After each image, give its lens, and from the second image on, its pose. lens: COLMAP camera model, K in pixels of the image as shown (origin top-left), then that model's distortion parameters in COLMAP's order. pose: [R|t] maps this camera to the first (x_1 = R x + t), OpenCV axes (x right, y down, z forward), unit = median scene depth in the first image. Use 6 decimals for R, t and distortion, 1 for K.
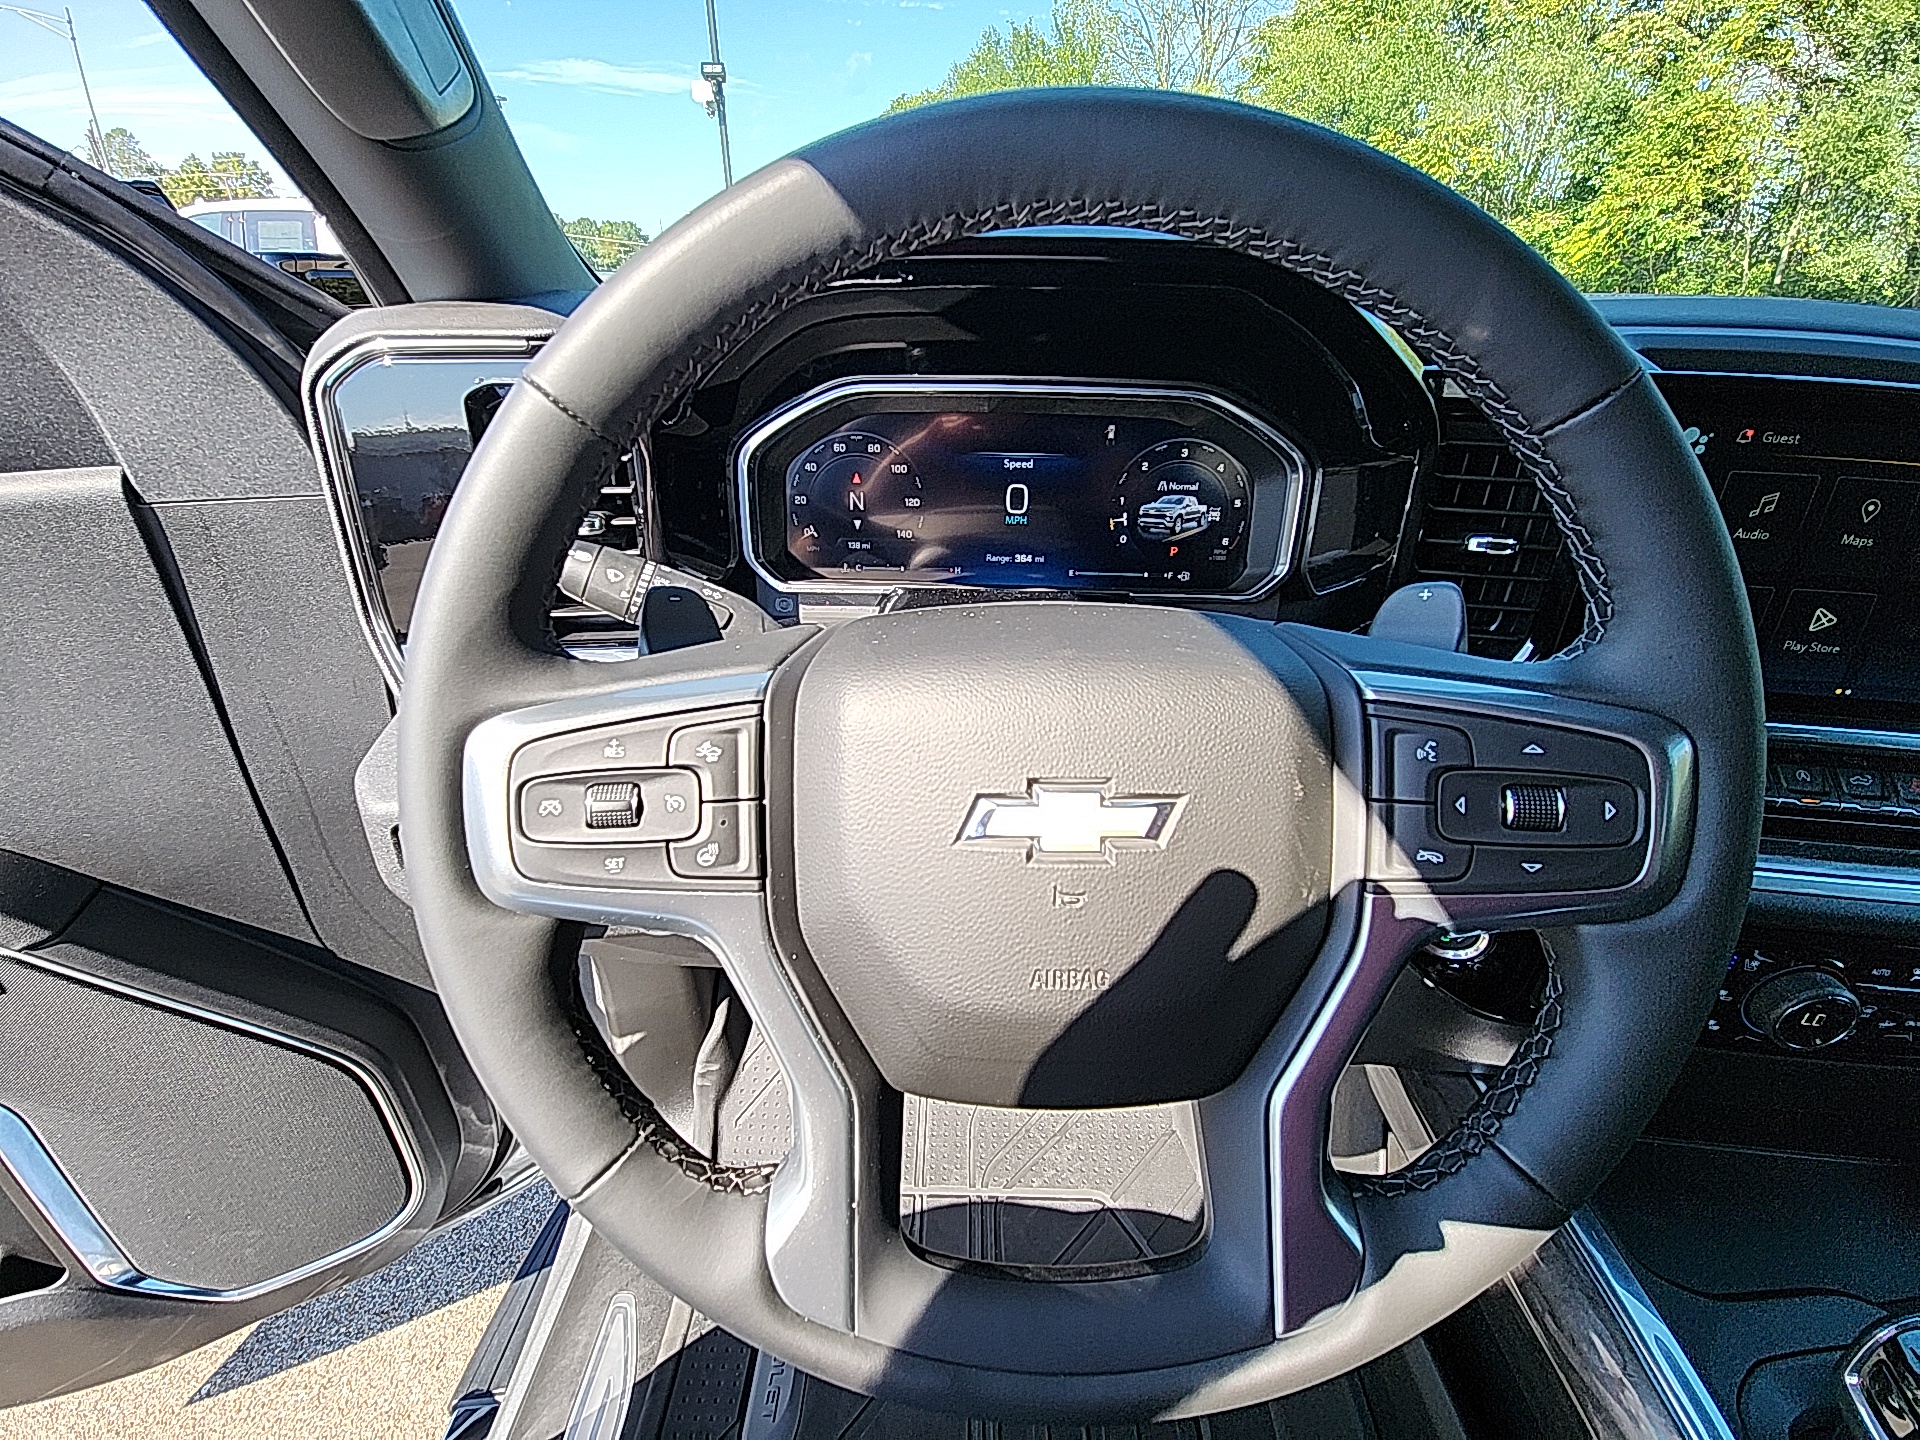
lens RADIAL K [[767.2, 0, 947.8], [0, 767.2, 714.4], [0, 0, 1]] dist [0.011141, -0.009230]
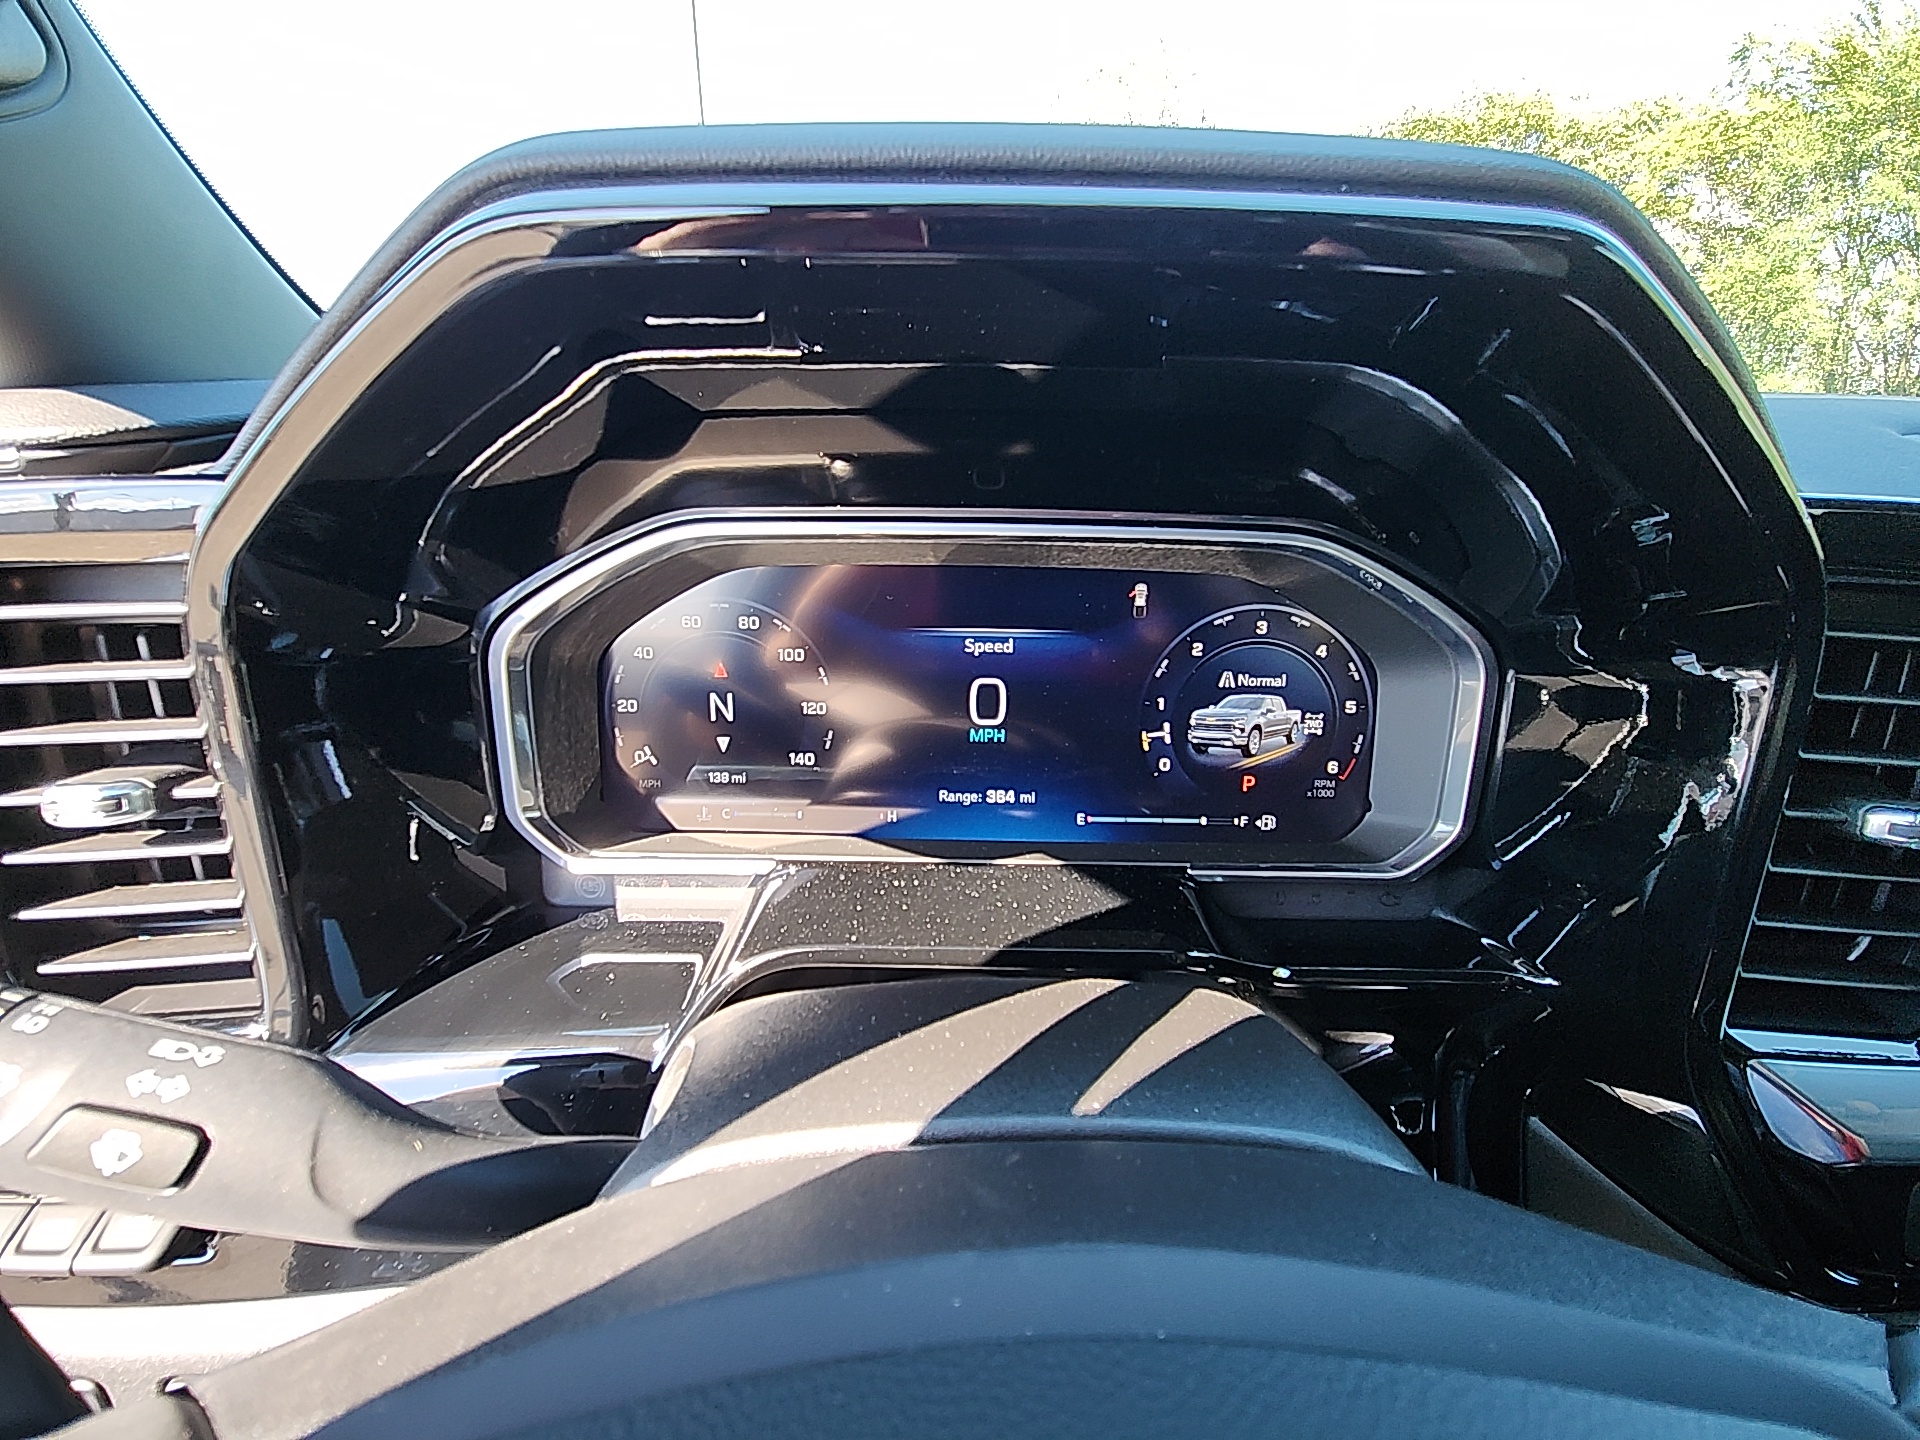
lens RADIAL K [[772.4, 0, 947.9], [0, 772.4, 716.7], [0, 0, 1]] dist [0.001660, -0.002330]
pose [[0.999592, -0.009525, 0.026922, 0.042676], [0.013035, 0.990981, -0.133366, -0.189074], [-0.025408, 0.133662, 0.990701, 0.403530]]
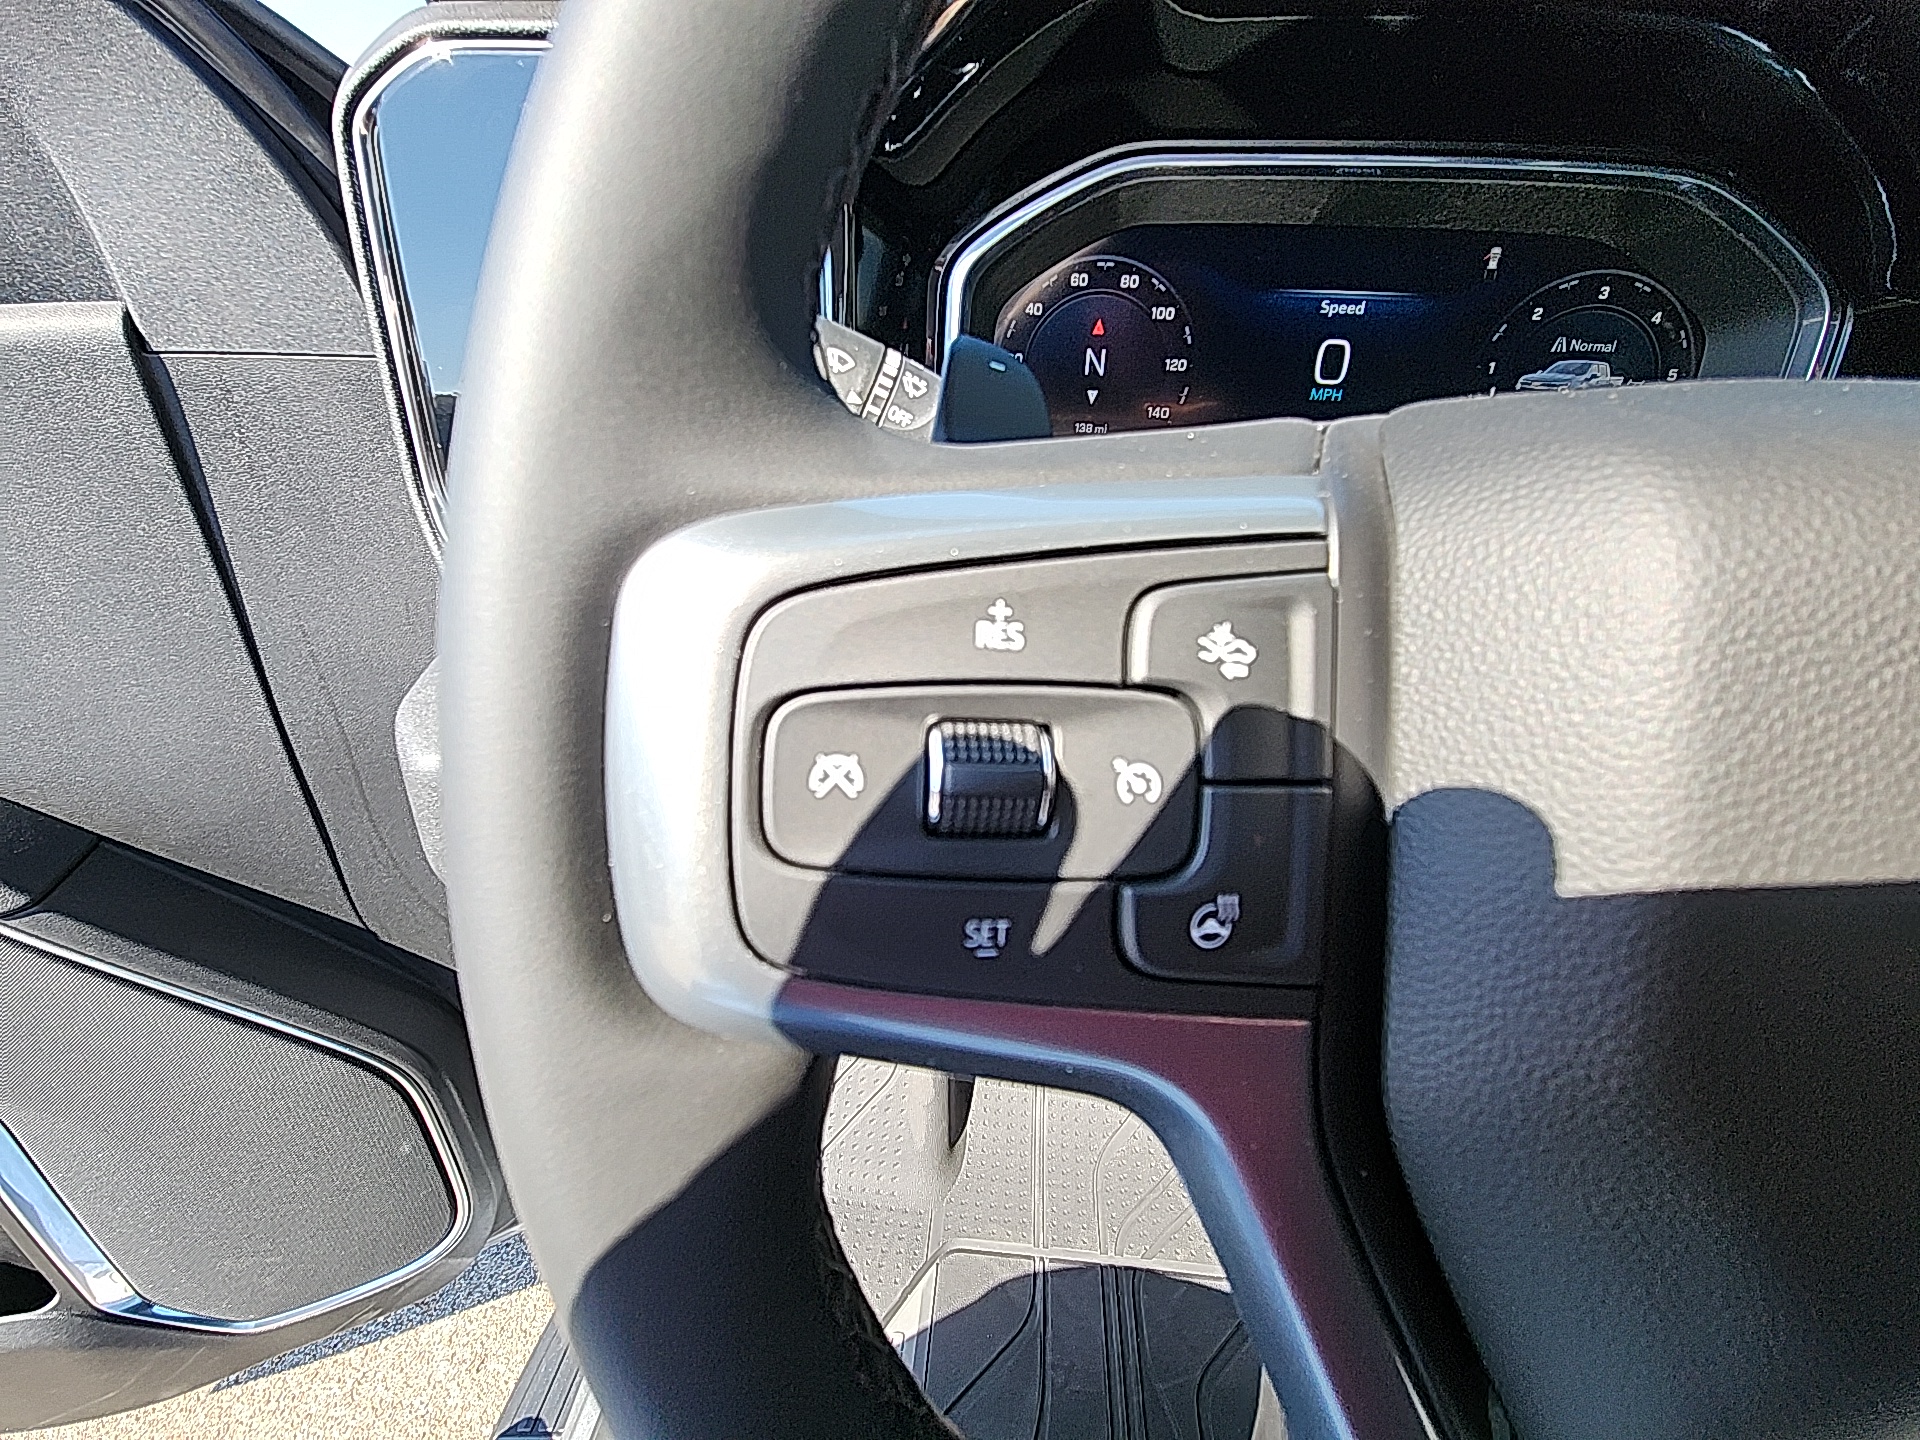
lens RADIAL K [[772.4, 0, 947.9], [0, 772.4, 716.7], [0, 0, 1]] dist [0.001660, -0.002330]
pose [[0.997208, 0.047920, -0.057274, -0.199153], [-0.046669, 0.998646, 0.022977, 0.036898], [0.058298, -0.020240, 0.998094, 0.285145]]
